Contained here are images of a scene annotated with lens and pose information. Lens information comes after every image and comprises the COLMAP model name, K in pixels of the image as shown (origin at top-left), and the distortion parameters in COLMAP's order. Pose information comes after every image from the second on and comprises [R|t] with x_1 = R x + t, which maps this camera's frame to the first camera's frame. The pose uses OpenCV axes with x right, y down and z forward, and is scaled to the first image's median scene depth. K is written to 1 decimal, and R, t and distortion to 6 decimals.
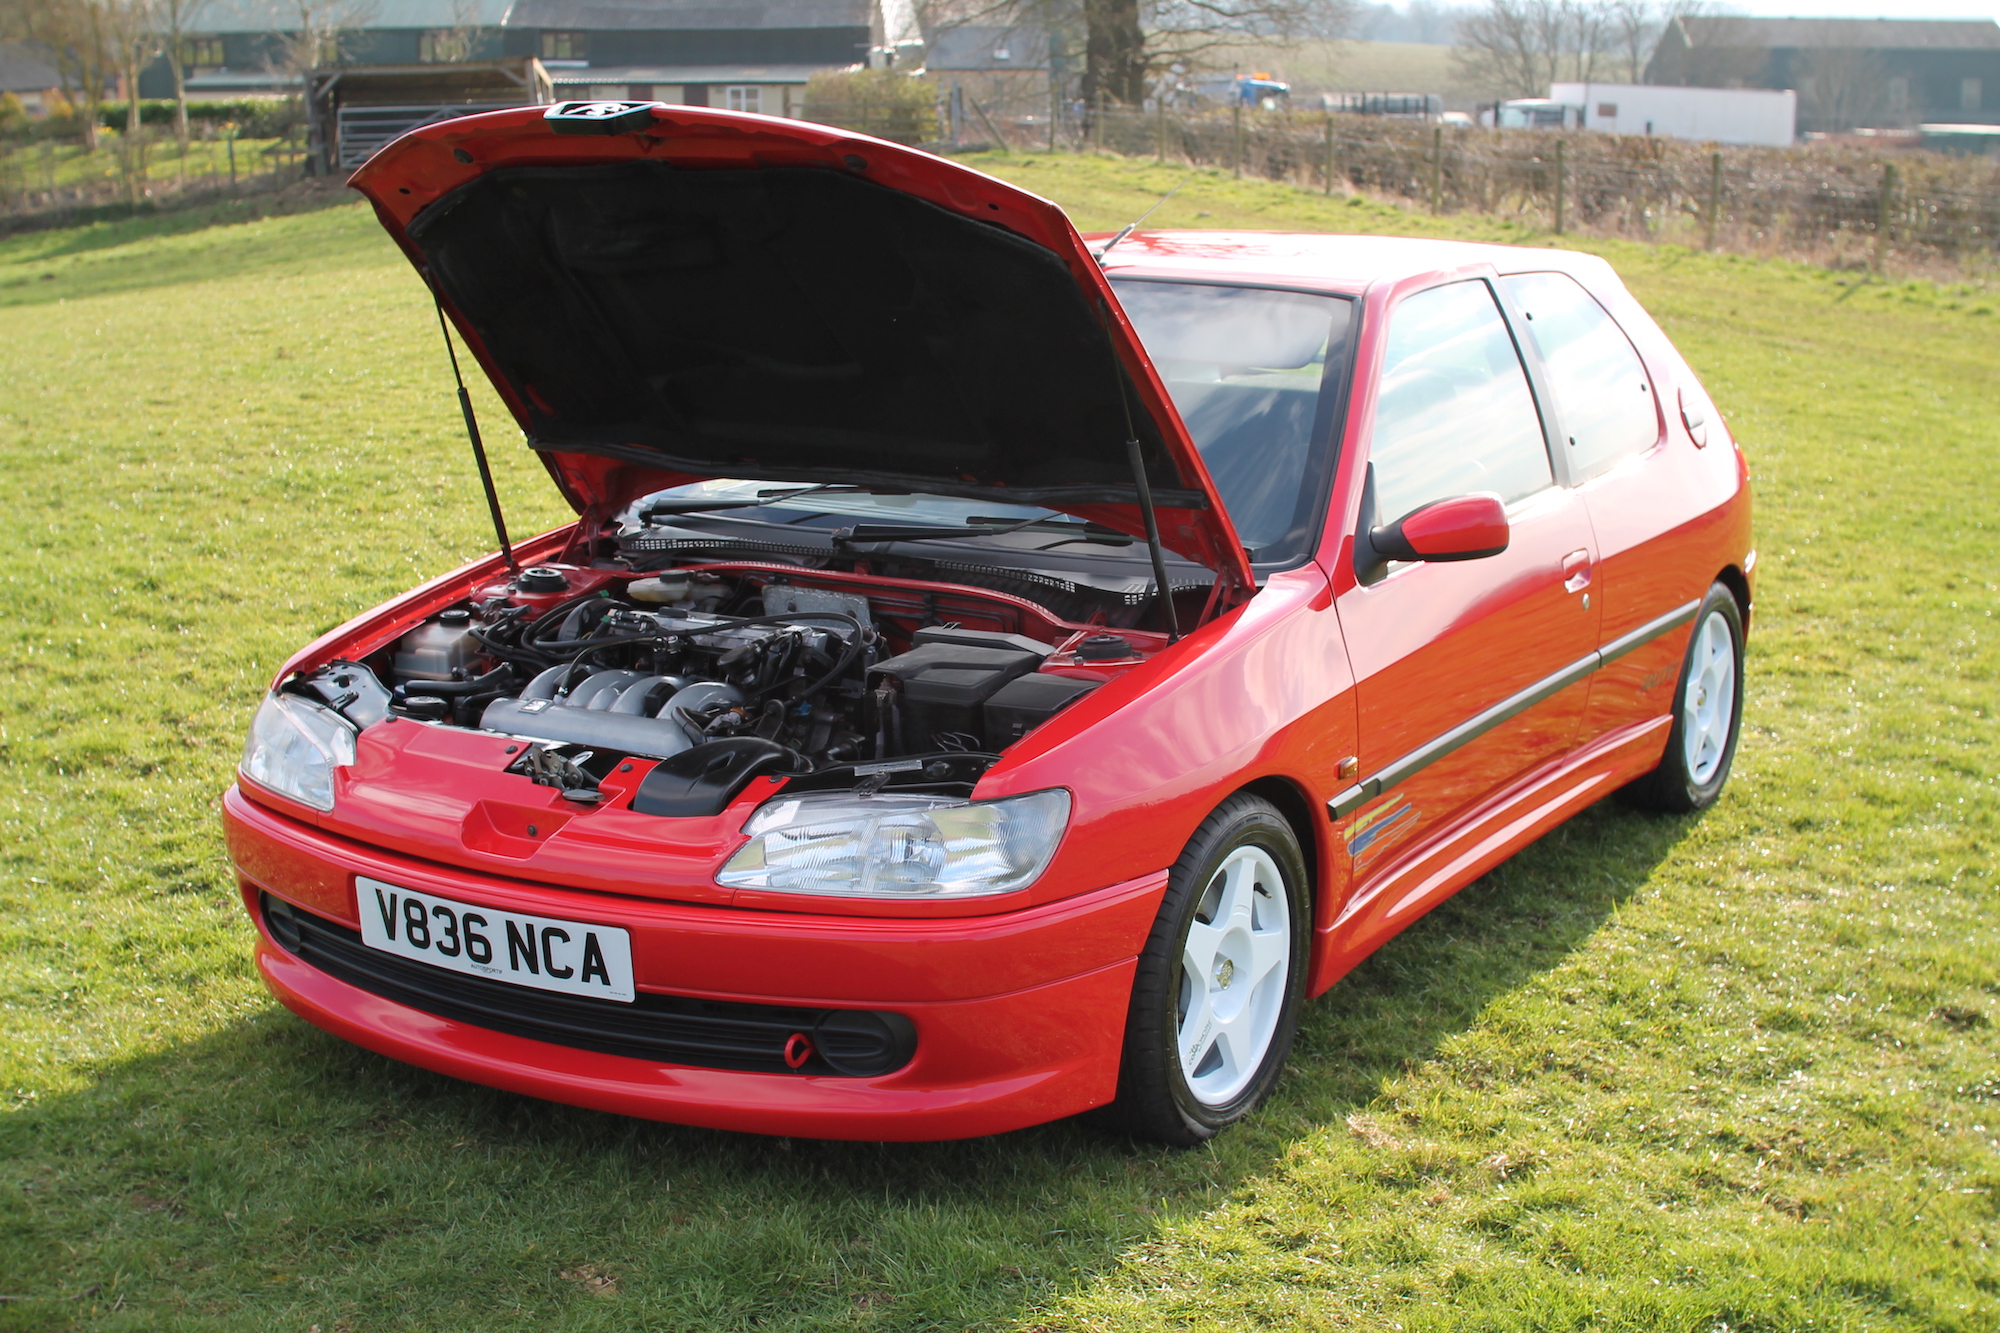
lens RADIAL K [[2811.5, 0, 1014.0], [0, 2811.5, 657.2], [0, 0, 1]] dist [-0.124253, 0.000000]
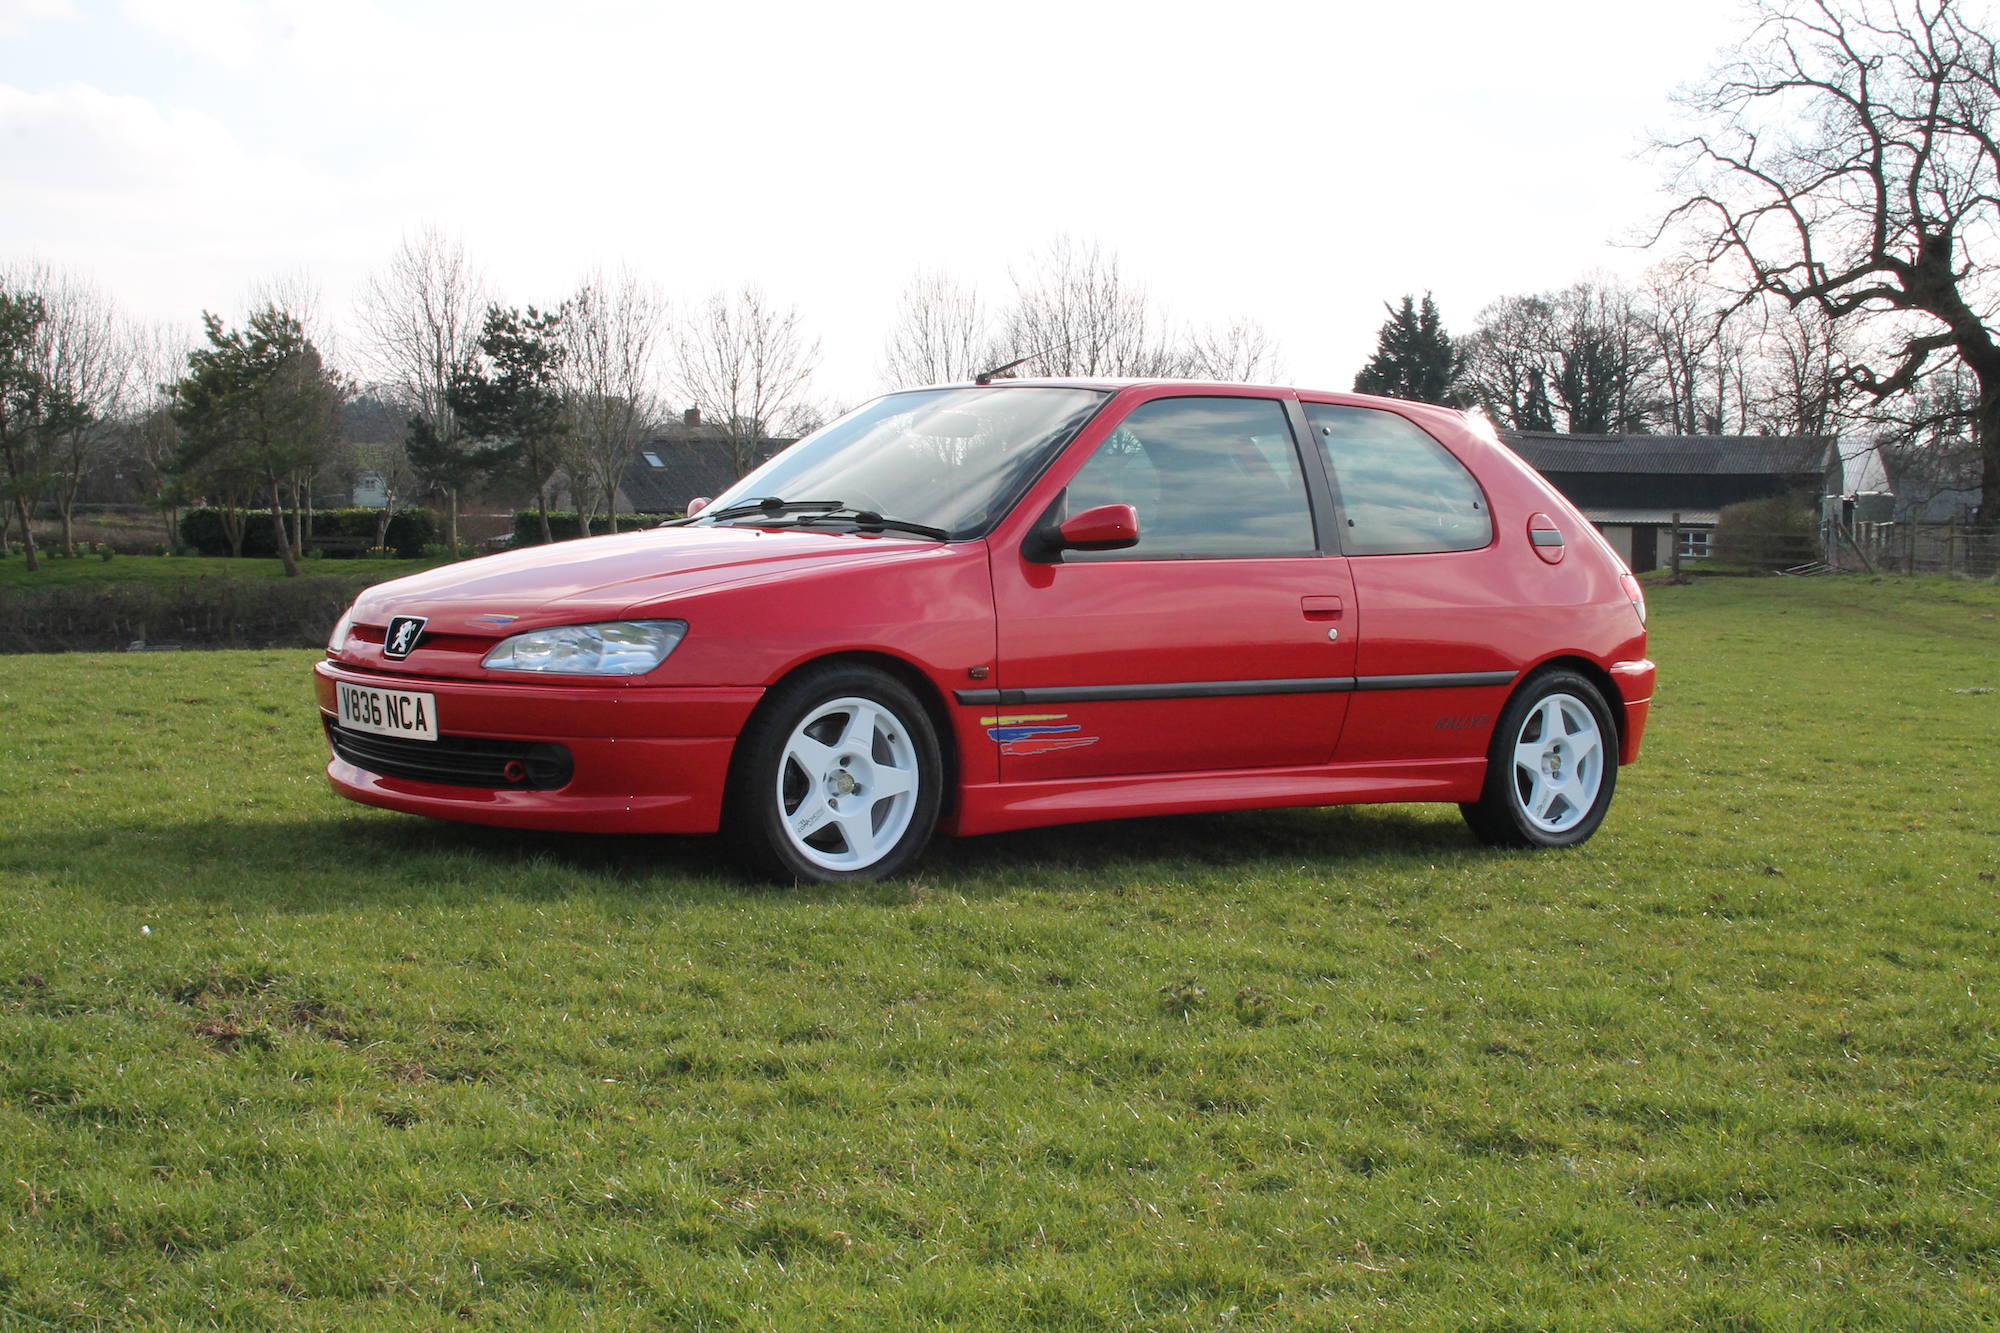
lens RADIAL K [[2811.5, 0, 1015.5], [0, 2811.5, 655.8], [0, 0, 1]] dist [-0.124253, 0.000000]
pose [[0.936272, 0.032277, -0.349790, 0.715433], [-0.088359, 0.985393, -0.145581, 0.267577], [0.339982, 0.167210, 0.925448, -0.393882]]
